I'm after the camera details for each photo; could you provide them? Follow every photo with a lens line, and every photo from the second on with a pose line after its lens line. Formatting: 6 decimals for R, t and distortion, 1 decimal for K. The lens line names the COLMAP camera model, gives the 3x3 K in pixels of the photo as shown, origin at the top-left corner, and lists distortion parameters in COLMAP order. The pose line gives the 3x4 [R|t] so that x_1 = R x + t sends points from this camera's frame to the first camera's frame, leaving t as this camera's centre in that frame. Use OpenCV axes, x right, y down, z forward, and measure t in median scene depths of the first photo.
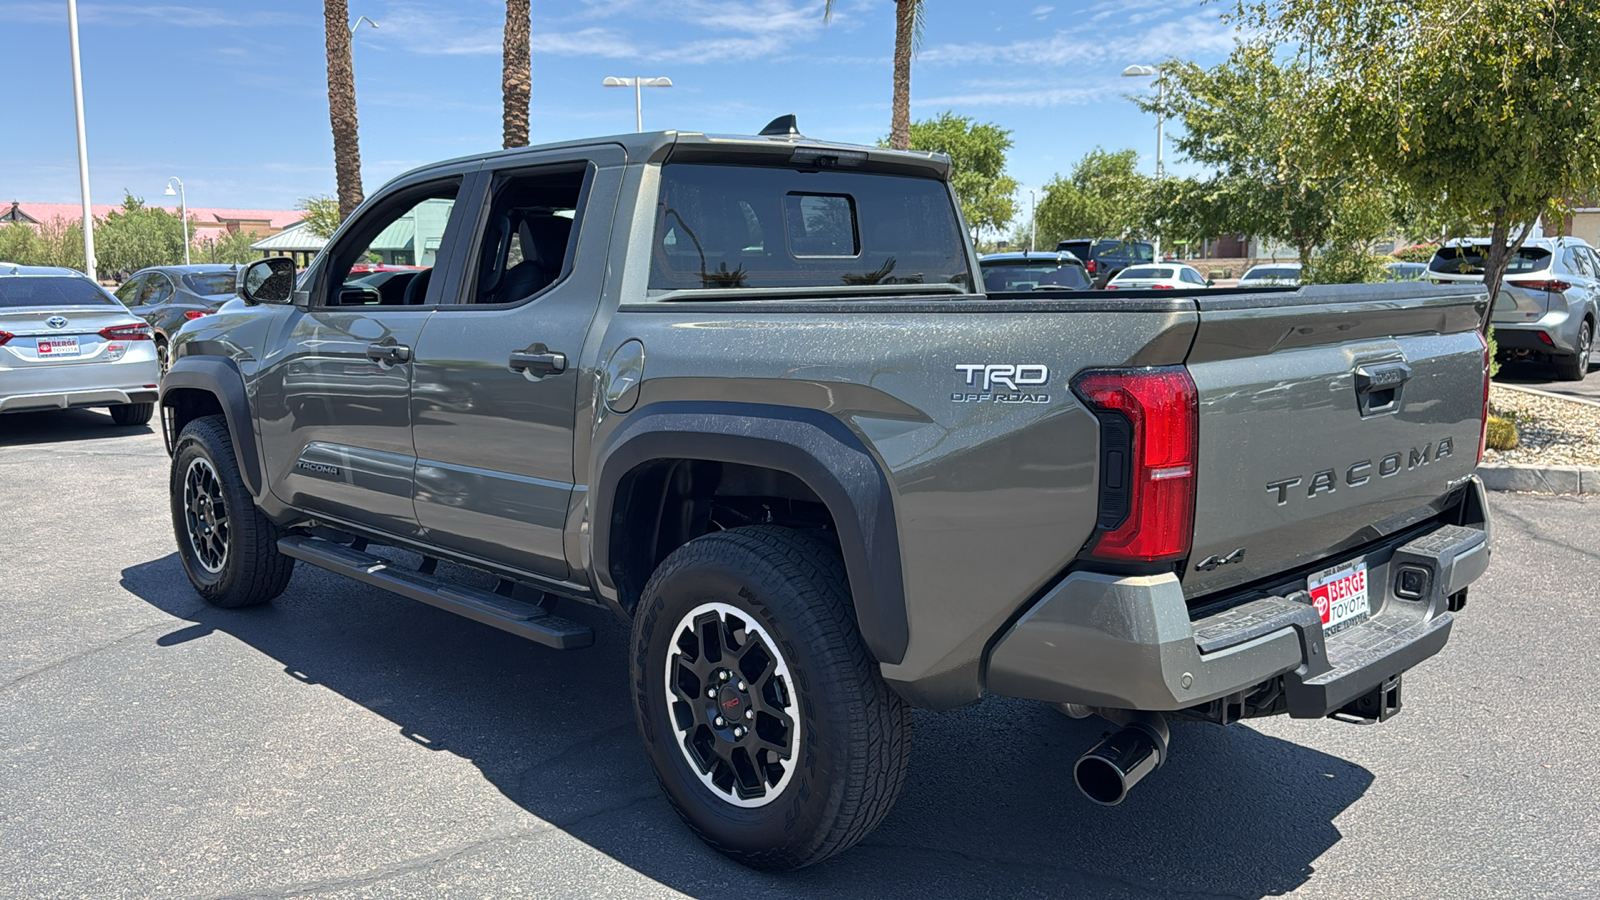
lens RADIAL K [[1323.4, 0, 756.3], [0, 1323.4, 439.9], [0, 0, 1]] dist [0.094164, -0.131983]
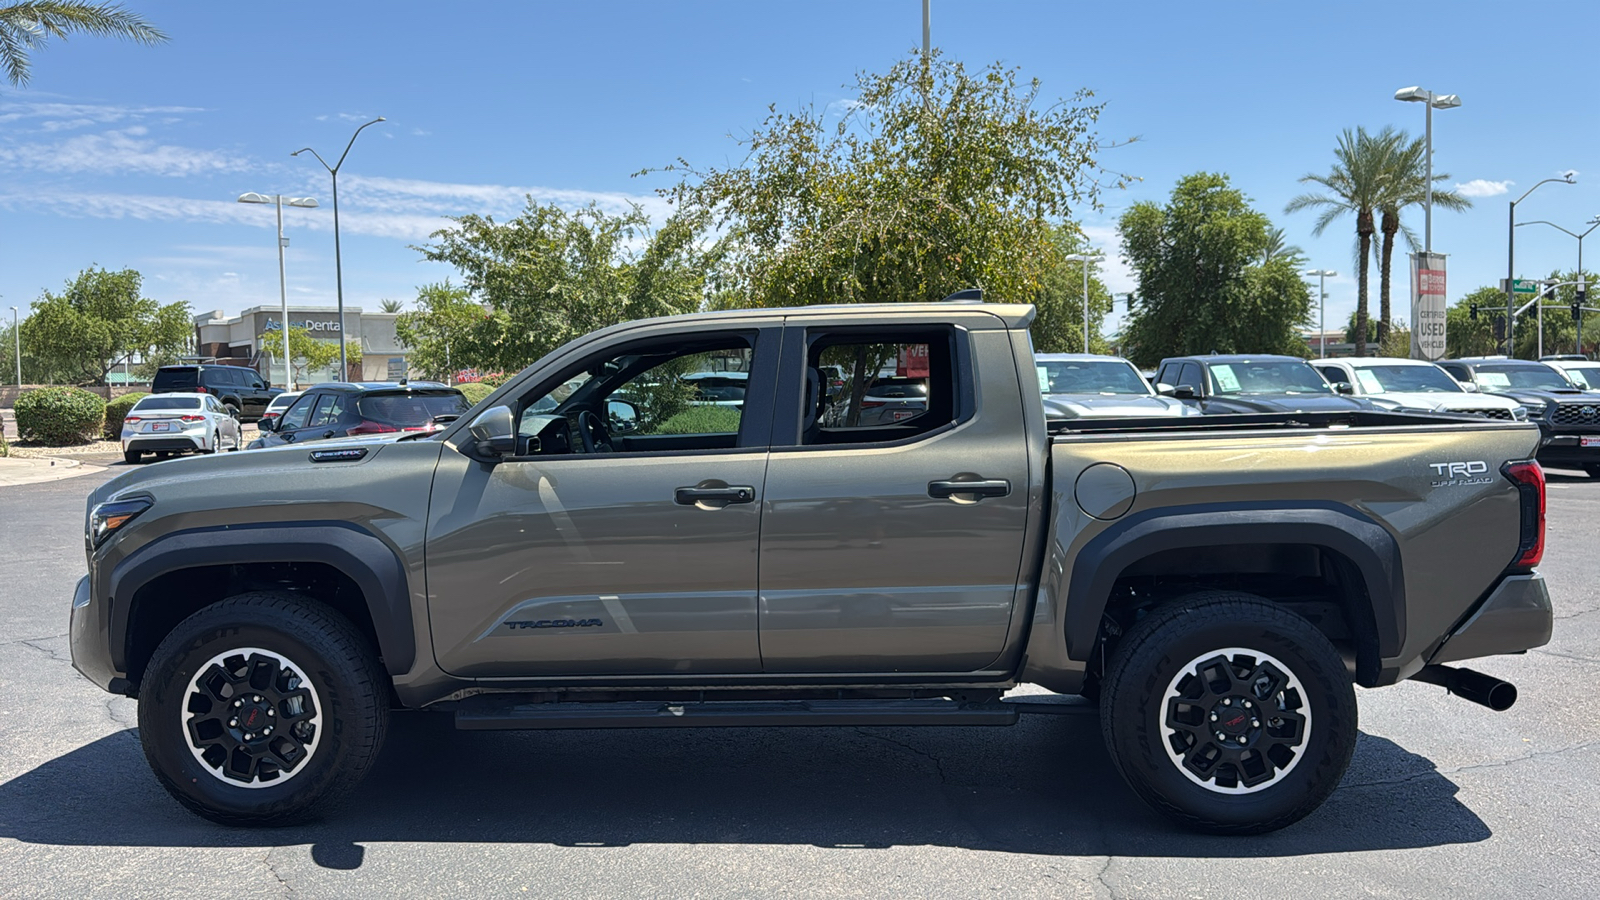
lens RADIAL K [[1323.4, 0, 798.4], [0, 1323.4, 453.5], [0, 0, 1]] dist [0.094164, -0.131983]
pose [[0.709404, -0.042248, 0.703535, -0.290168], [0.099452, 0.994215, -0.040577, -0.014782], [-0.697751, 0.098754, 0.709501, 0.066486]]
